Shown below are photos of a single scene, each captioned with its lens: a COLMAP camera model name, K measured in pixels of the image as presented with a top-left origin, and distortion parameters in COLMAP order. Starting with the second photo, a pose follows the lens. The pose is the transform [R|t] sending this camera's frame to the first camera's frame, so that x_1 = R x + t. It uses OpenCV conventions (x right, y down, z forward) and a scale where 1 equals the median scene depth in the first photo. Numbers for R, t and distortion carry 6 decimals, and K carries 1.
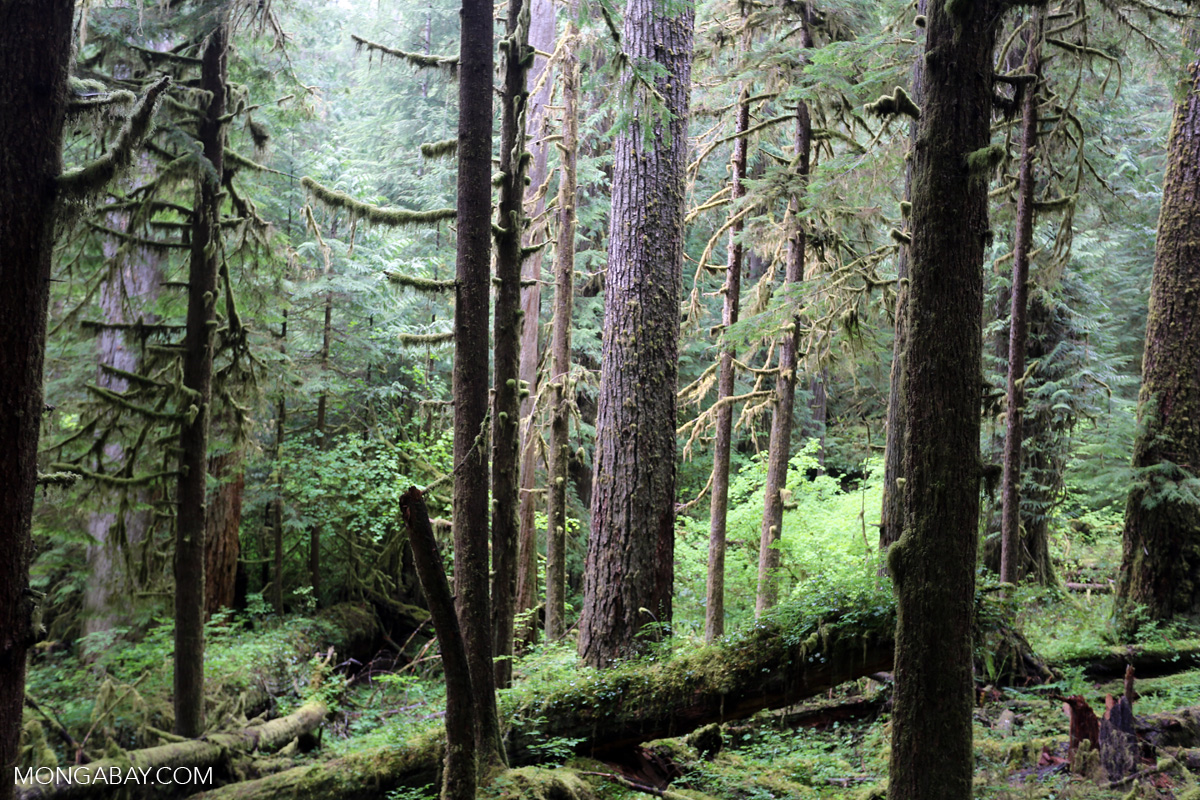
lens RADIAL K [[1223.2, 0, 600.2], [0, 1223.2, 402.4], [0, 0, 1]] dist [-0.009421, 0.000000]
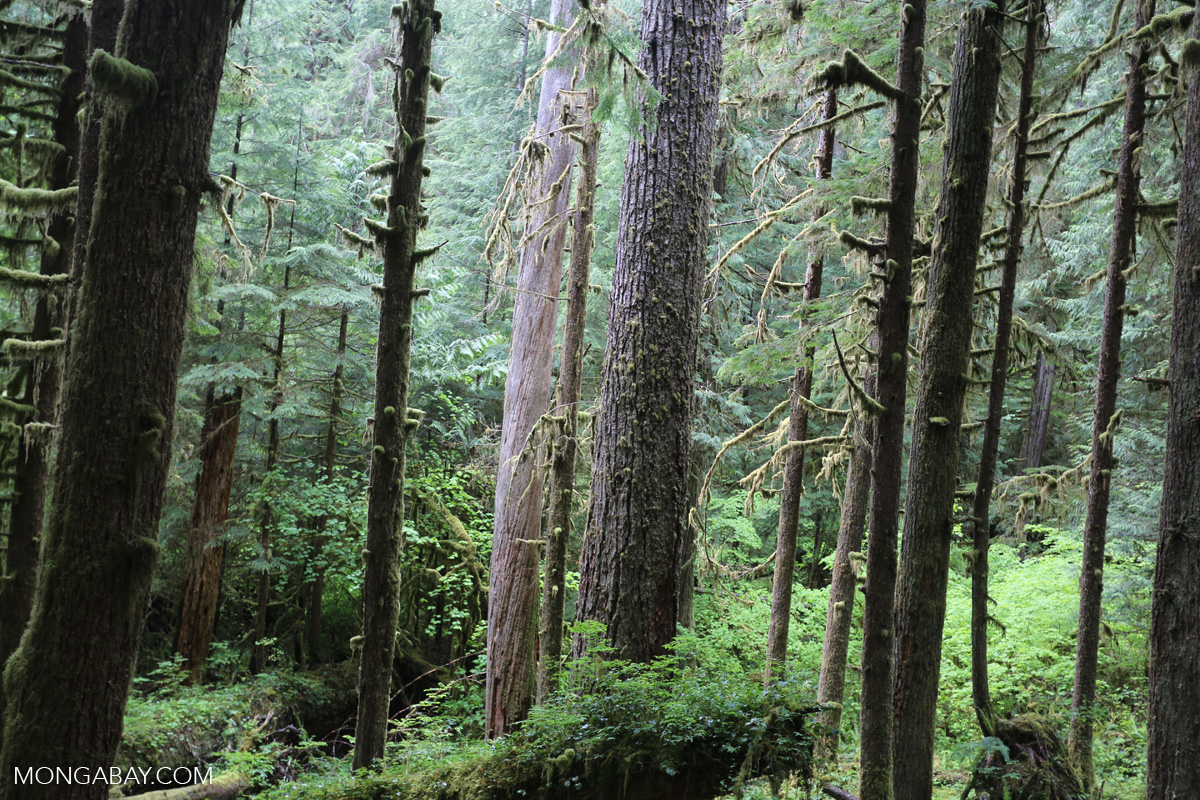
lens RADIAL K [[1361.9, 0, 599.9], [0, 1361.9, 396.1], [0, 0, 1]] dist [0.019323, 0.000000]
pose [[0.979759, 0.034356, -0.197208, 0.188358], [-0.040739, 0.998766, -0.028398, -0.004078], [0.195989, 0.035857, 0.979950, 0.086829]]
